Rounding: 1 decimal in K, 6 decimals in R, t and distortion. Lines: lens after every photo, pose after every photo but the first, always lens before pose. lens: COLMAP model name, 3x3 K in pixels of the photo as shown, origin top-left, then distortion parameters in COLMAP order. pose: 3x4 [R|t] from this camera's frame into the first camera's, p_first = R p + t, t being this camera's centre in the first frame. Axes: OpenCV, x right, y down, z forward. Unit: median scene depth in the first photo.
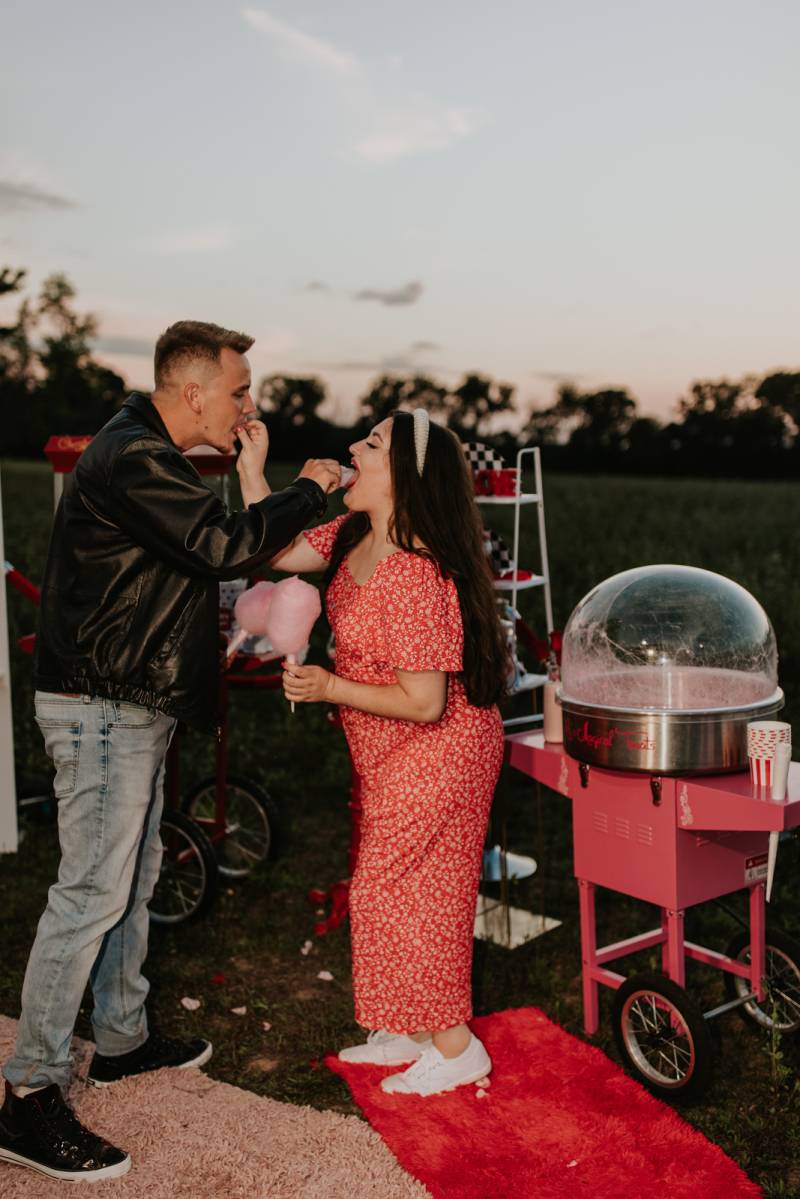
lens RADIAL K [[1225.8, 0, 401.3], [0, 1225.8, 608.2], [0, 0, 1]] dist [0.007677, -0.005642]
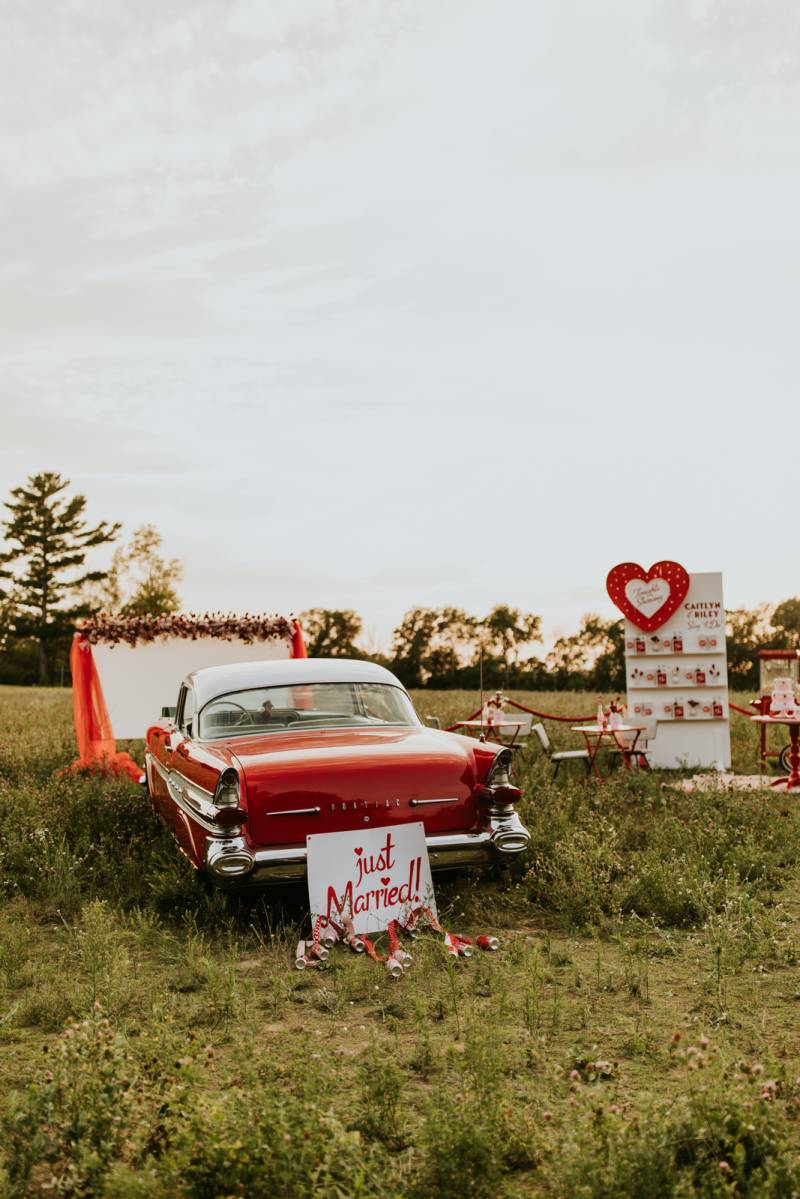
lens RADIAL K [[1225.8, 0, 401.3], [0, 1225.8, 608.2], [0, 0, 1]] dist [0.007677, -0.005642]
pose [[0.999850, -0.014232, -0.009885, -1.533460], [0.012152, 0.982560, -0.185550, 0.490388], [0.012353, 0.185402, 0.982585, -3.212485]]
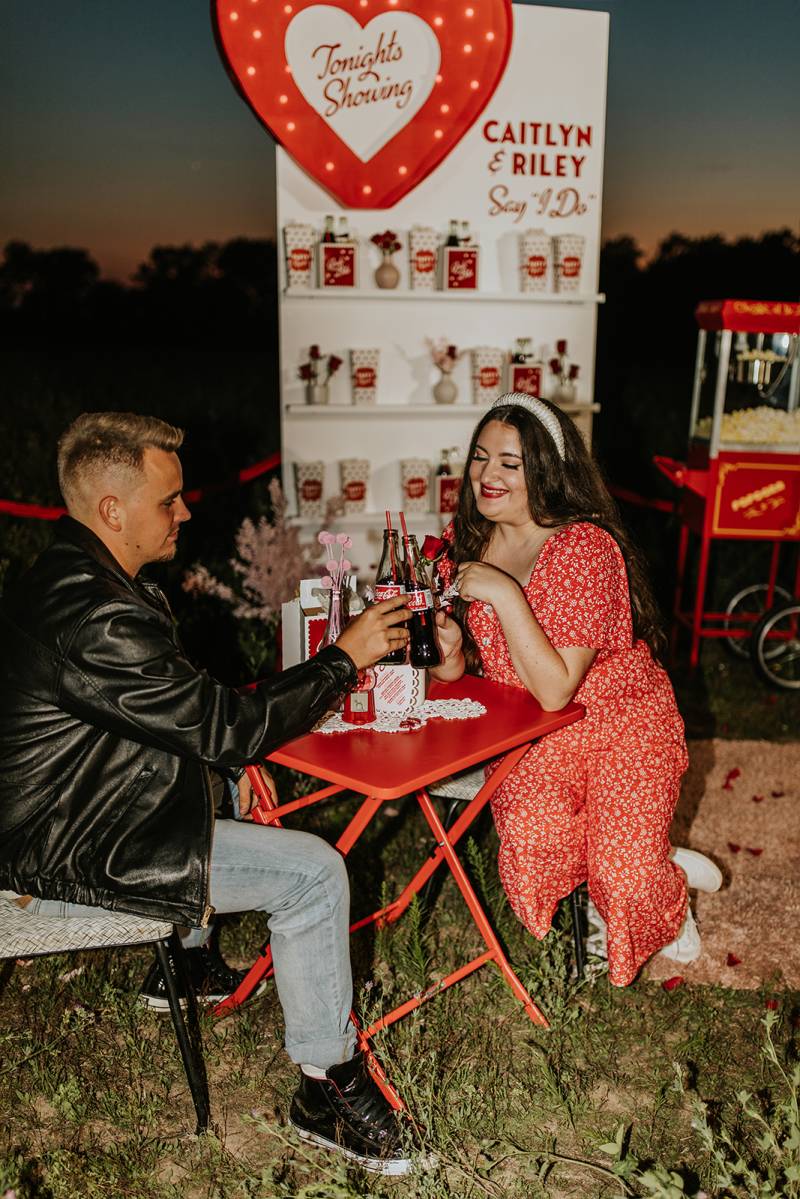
lens RADIAL K [[1167.6, 0, 426.3], [0, 1167.6, 595.4], [0, 0, 1]] dist [0.006753, -0.011432]
pose [[0.897618, -0.077580, 0.433892, -1.167832], [0.029981, 0.992855, 0.115501, 0.007157], [-0.439753, -0.090667, 0.893531, 0.088675]]
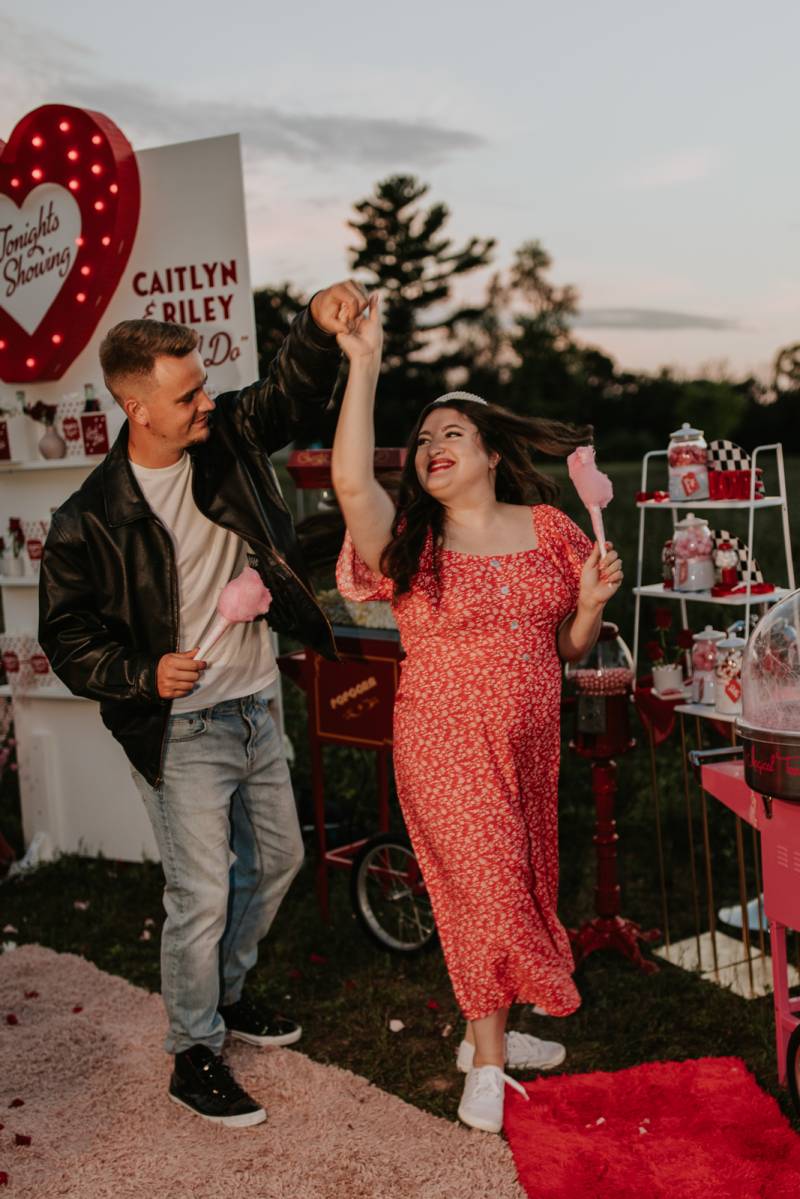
lens RADIAL K [[1487.9, 0, 497.8], [0, 1487.9, 710.9], [0, 0, 1]] dist [0.000171, 0.004148]
pose [[0.955143, 0.016282, -0.295697, 0.243792], [-0.001430, 0.998729, 0.050375, 0.008546], [0.296141, -0.047692, 0.953953, -0.101935]]
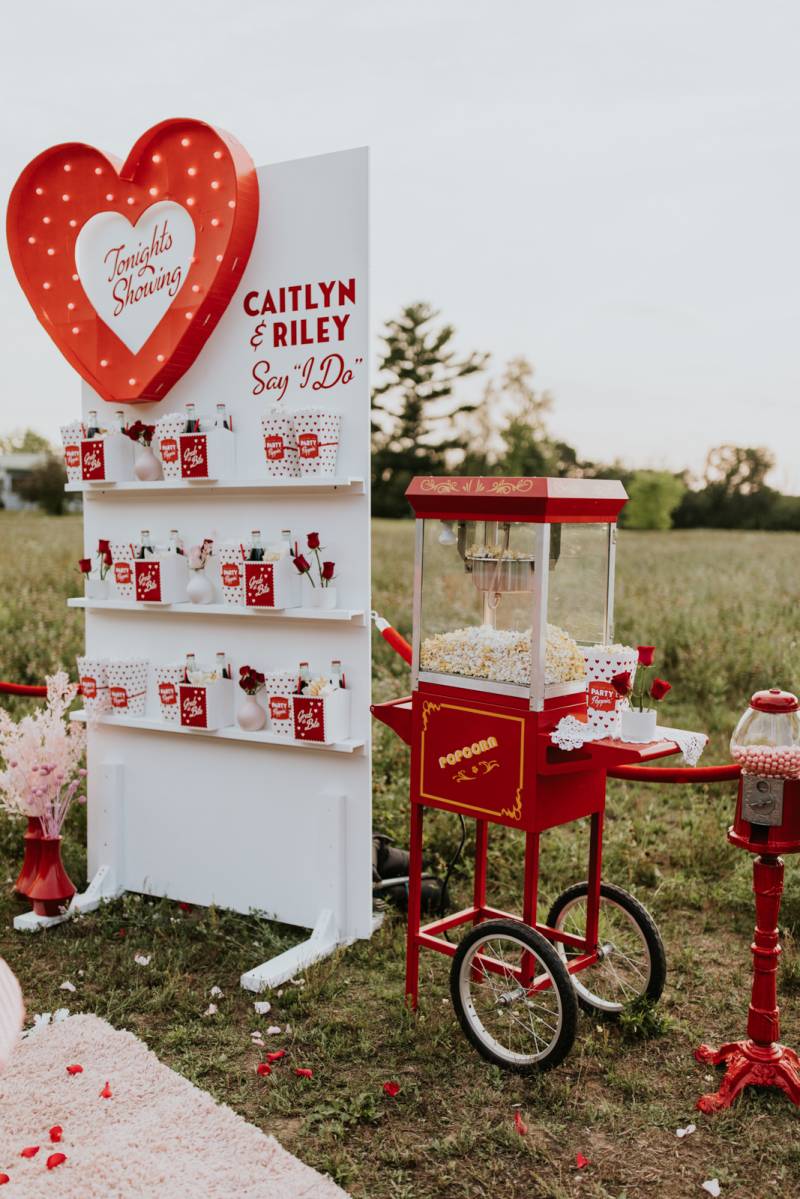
lens RADIAL K [[1174.9, 0, 400.0], [0, 1174.9, 616.2], [0, 0, 1]] dist [0.011270, -0.002597]
pose [[0.933407, 0.039701, -0.356616, 0.006934], [-0.055646, 0.997852, -0.034561, -0.011489], [0.354478, 0.052103, 0.933612, 0.238417]]
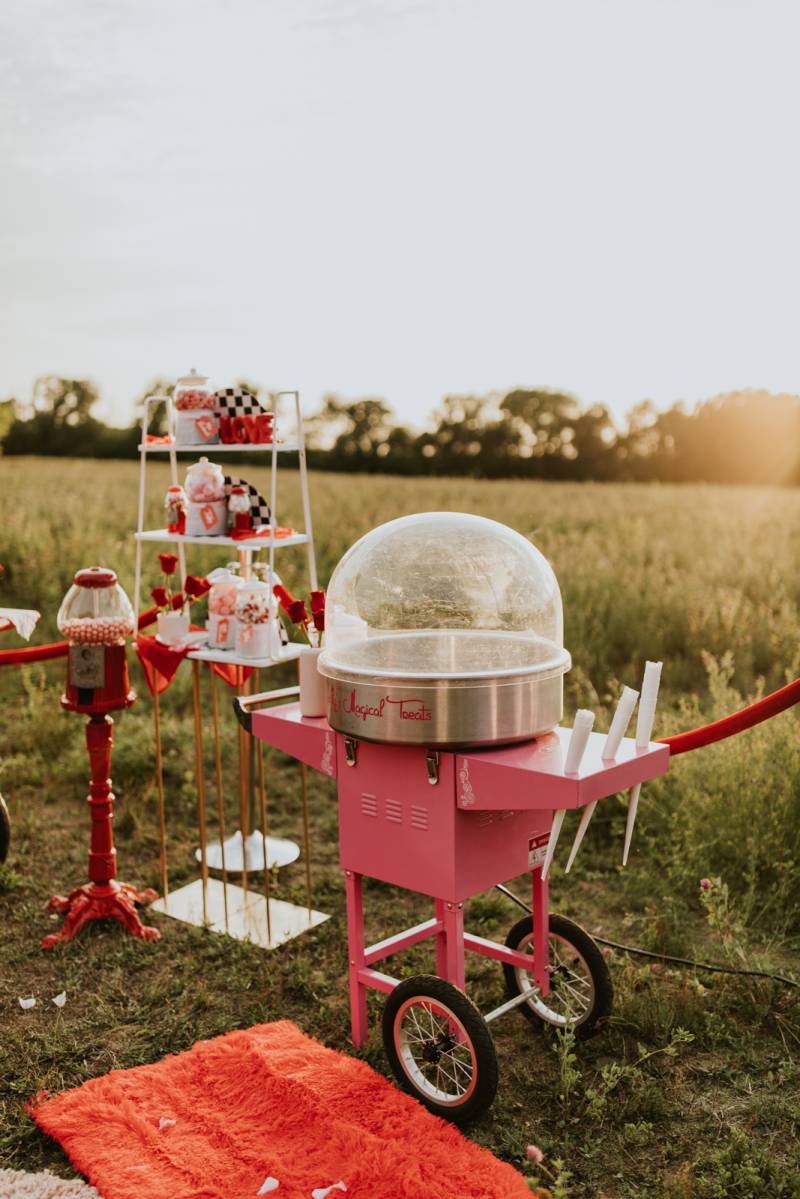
lens RADIAL K [[1141.8, 0, 399.7], [0, 1141.8, 591.5], [0, 0, 1]] dist [0.012662, 0.010114]
pose [[0.981304, -0.005098, 0.192397, 0.022994], [0.006571, 0.999954, -0.007015, 0.023276], [-0.192353, 0.008148, 0.981292, 0.162427]]
